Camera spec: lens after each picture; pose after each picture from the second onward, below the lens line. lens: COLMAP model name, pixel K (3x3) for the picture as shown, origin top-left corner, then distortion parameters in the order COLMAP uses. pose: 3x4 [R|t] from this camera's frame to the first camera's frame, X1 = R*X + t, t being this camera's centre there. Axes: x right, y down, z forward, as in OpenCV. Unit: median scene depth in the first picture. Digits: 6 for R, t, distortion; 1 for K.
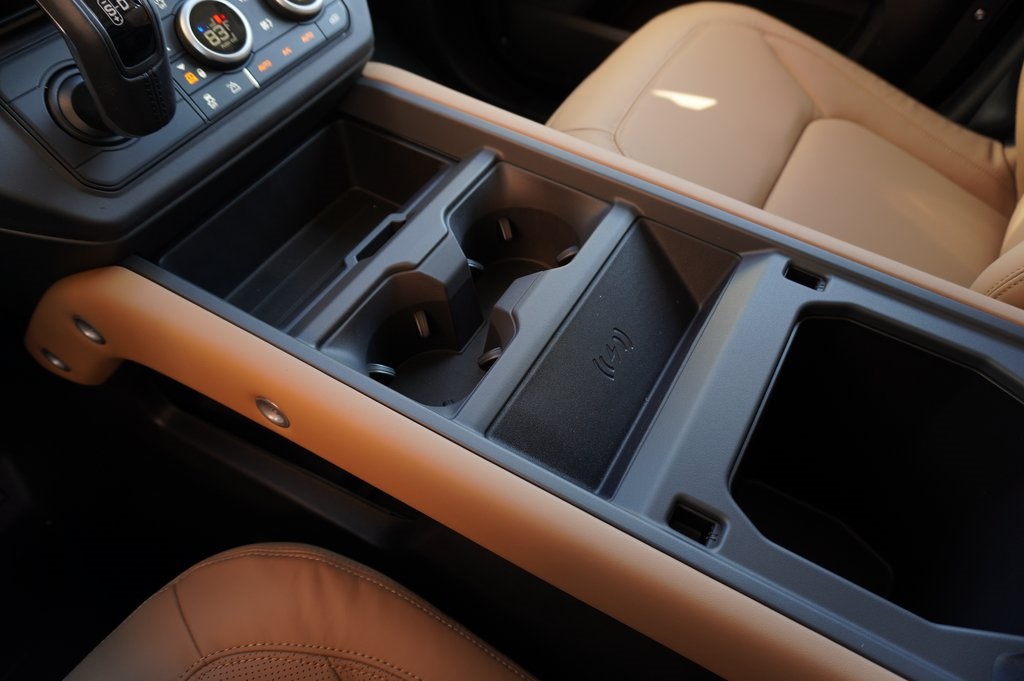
lens RADIAL K [[686.7, 0, 512.0], [0, 686.7, 340.5], [0, 0, 1]] dist [0.003438, 0.002038]
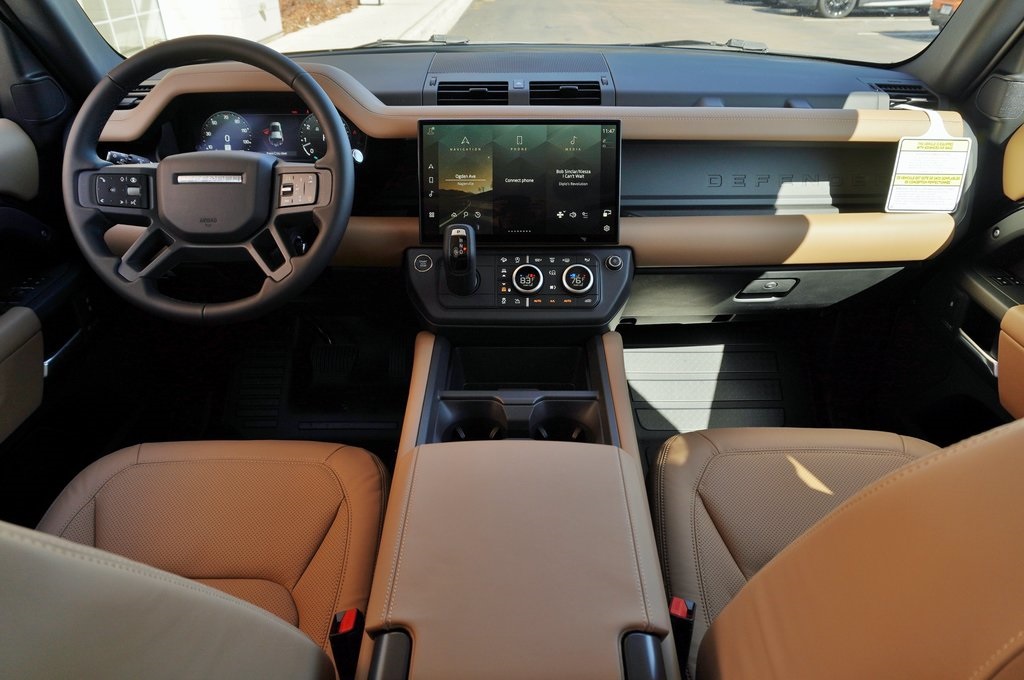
lens RADIAL K [[684.8, 0, 512.0], [0, 684.8, 340.0], [0, 0, 1]] dist [-0.051756, 0.041409]
pose [[0.505103, 0.443000, -0.740690, 1.291915], [-0.679804, 0.732961, -0.025205, -0.214996], [0.531731, 0.516255, 0.671374, -0.424983]]
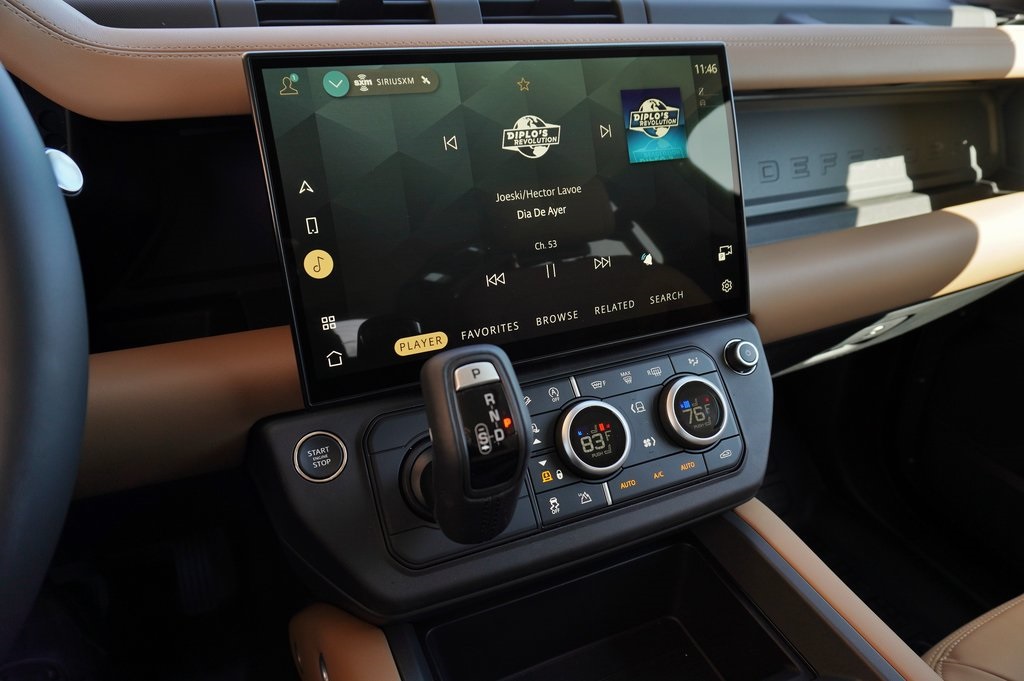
lens RADIAL K [[684.8, 0, 512.0], [0, 684.8, 340.5], [0, 0, 1]] dist [-0.051756, 0.041409]
pose [[0.815527, 0.289813, -0.500924, -0.102487], [-0.467632, 0.839933, -0.275377, -0.258120], [0.340935, 0.458825, 0.820514, 0.158925]]
